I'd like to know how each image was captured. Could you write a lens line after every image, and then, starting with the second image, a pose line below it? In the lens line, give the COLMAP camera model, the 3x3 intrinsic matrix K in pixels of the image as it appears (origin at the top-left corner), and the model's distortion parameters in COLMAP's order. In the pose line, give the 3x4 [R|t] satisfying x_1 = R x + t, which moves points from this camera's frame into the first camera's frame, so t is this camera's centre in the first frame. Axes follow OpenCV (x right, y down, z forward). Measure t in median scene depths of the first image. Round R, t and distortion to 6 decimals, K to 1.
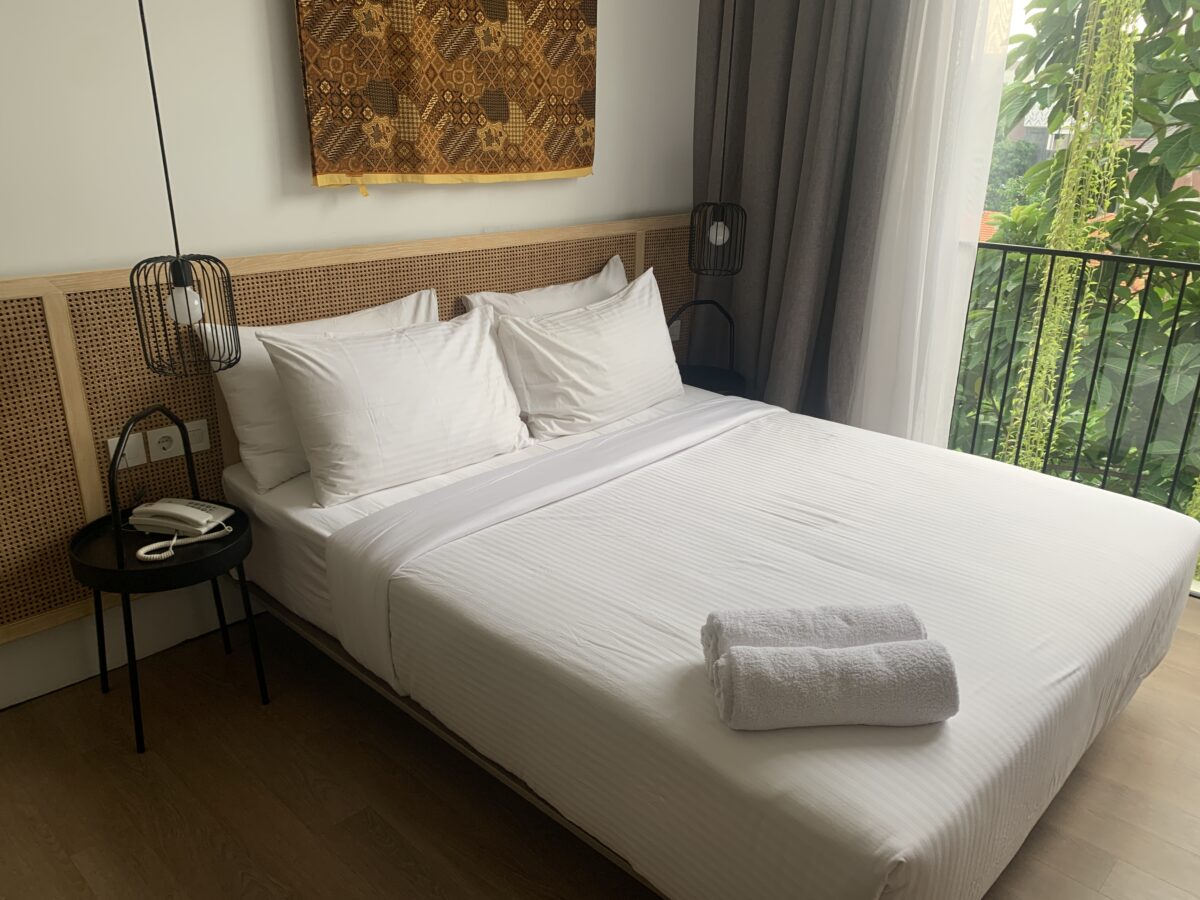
lens RADIAL K [[946.1, 0, 601.2], [0, 946.1, 468.8], [0, 0, 1]] dist [0.061236, -0.066884]
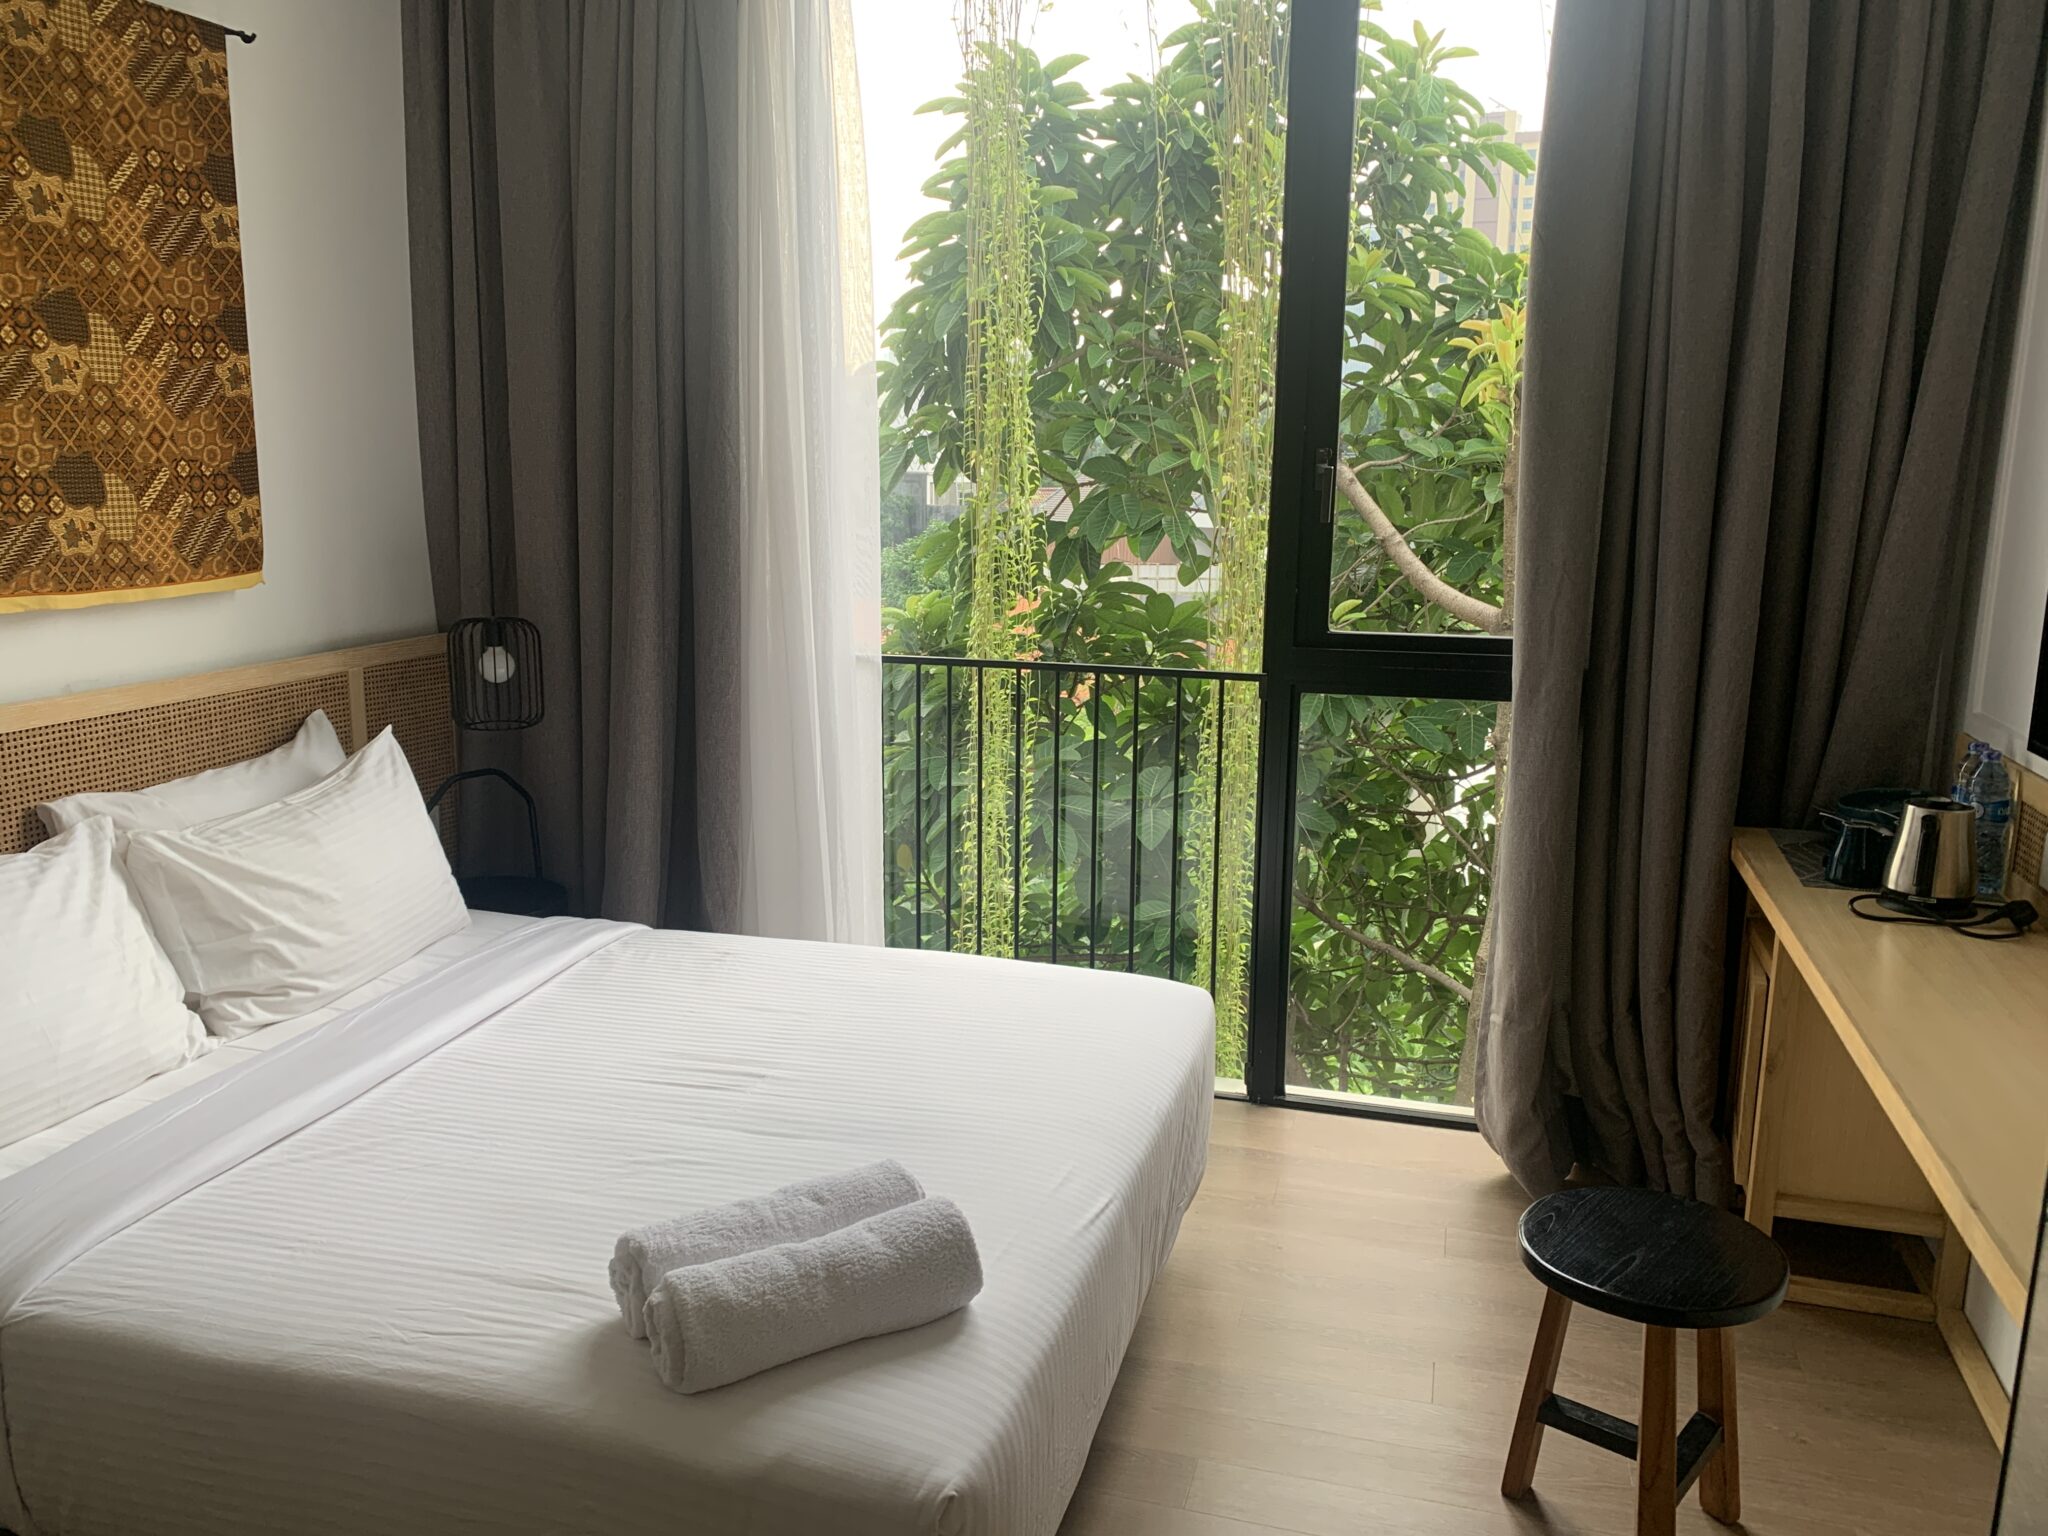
lens RADIAL K [[1614.6, 0, 1026.1], [0, 1614.6, 800.1], [0, 0, 1]] dist [0.061236, -0.066884]
pose [[0.887789, -0.104984, 0.448118, -0.061548], [0.168164, 0.980311, -0.103492, 0.011252], [-0.428430, 0.167236, 0.887964, -0.098232]]
